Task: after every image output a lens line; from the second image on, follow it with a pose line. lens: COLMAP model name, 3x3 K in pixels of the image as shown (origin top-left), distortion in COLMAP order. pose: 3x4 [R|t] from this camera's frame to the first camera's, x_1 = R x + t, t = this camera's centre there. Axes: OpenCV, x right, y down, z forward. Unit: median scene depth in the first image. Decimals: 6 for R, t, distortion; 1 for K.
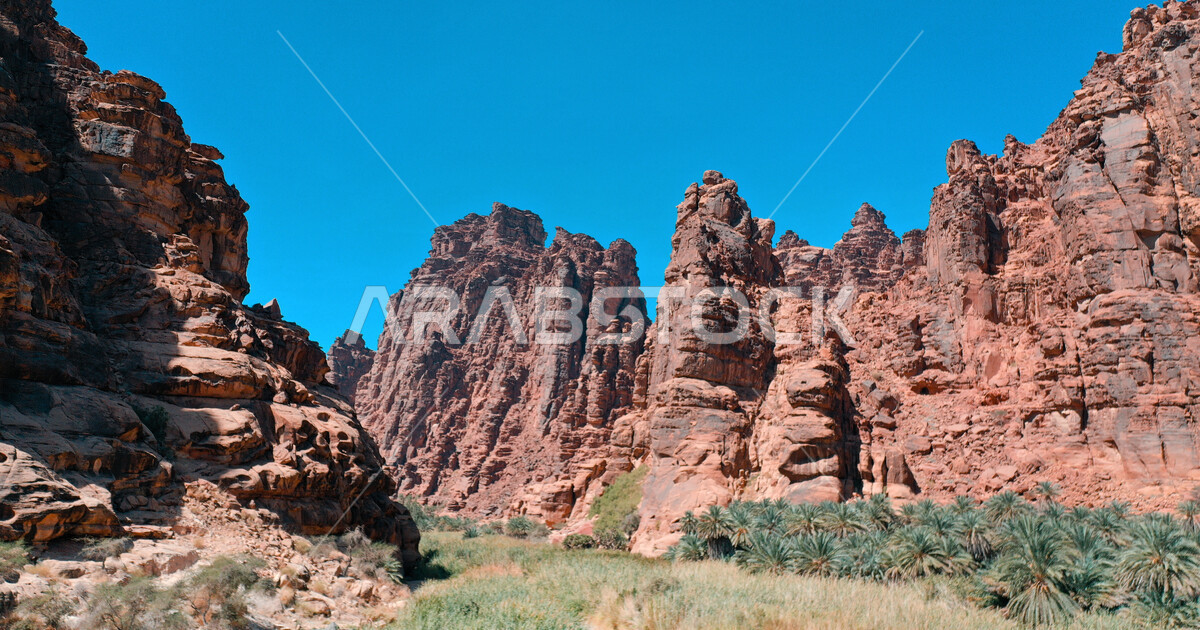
lens RADIAL K [[936.8, 0, 601.3], [0, 936.8, 317.6], [0, 0, 1]] dist [0.014721, 0.003703]
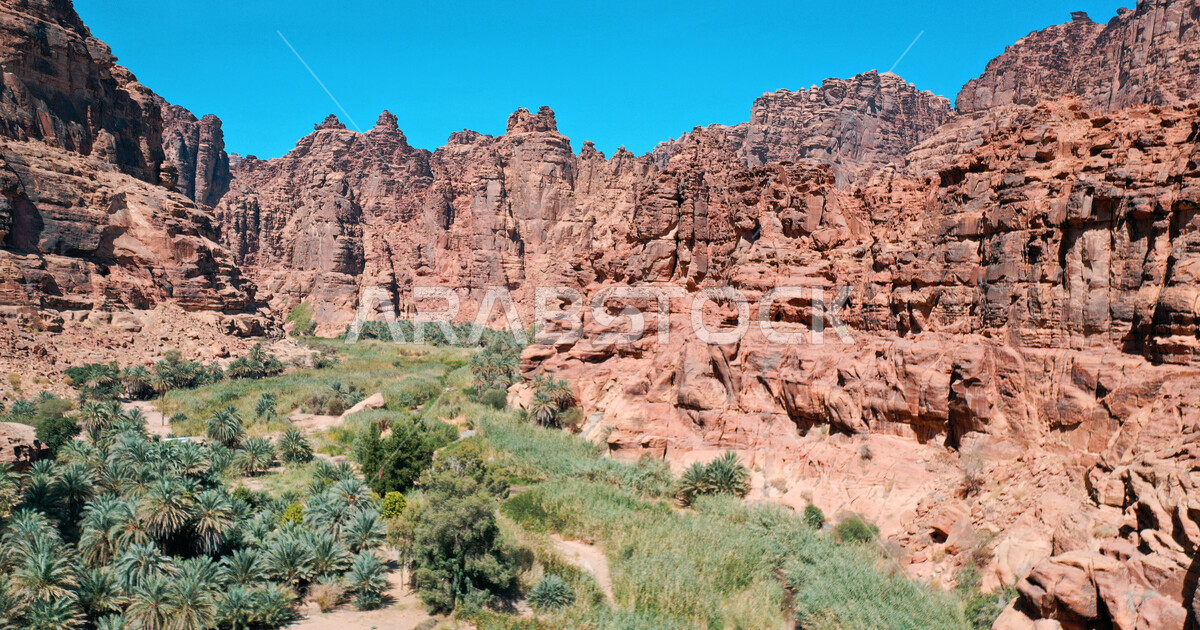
lens RADIAL K [[936.8, 0, 599.2], [0, 936.8, 319.0], [0, 0, 1]] dist [0.014721, 0.003703]
pose [[0.860042, -0.018769, 0.509877, -0.602964], [-0.104465, 0.971675, 0.211977, -0.432102], [-0.499414, -0.235574, 0.833721, -1.562729]]
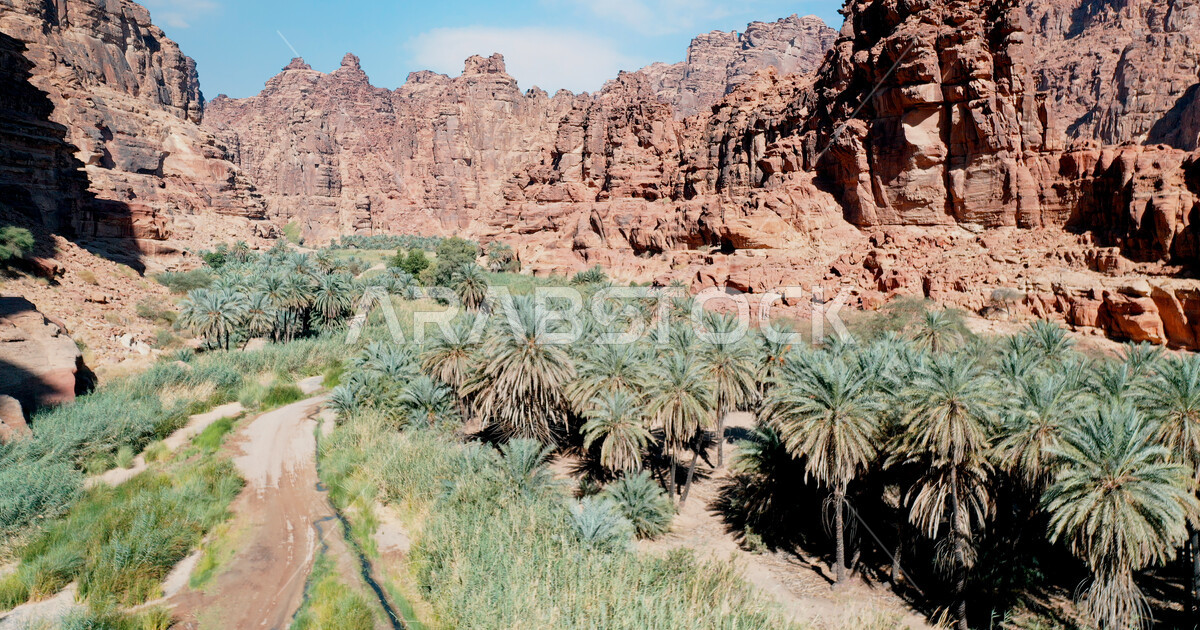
lens RADIAL K [[936.8, 0, 604.4], [0, 936.8, 314.4], [0, 0, 1]] dist [0.014721, 0.003703]
pose [[0.832599, -0.063701, 0.550201, -0.834344], [-0.102130, 0.958674, 0.265543, -0.466830], [-0.544379, -0.277283, 0.791685, -2.032964]]
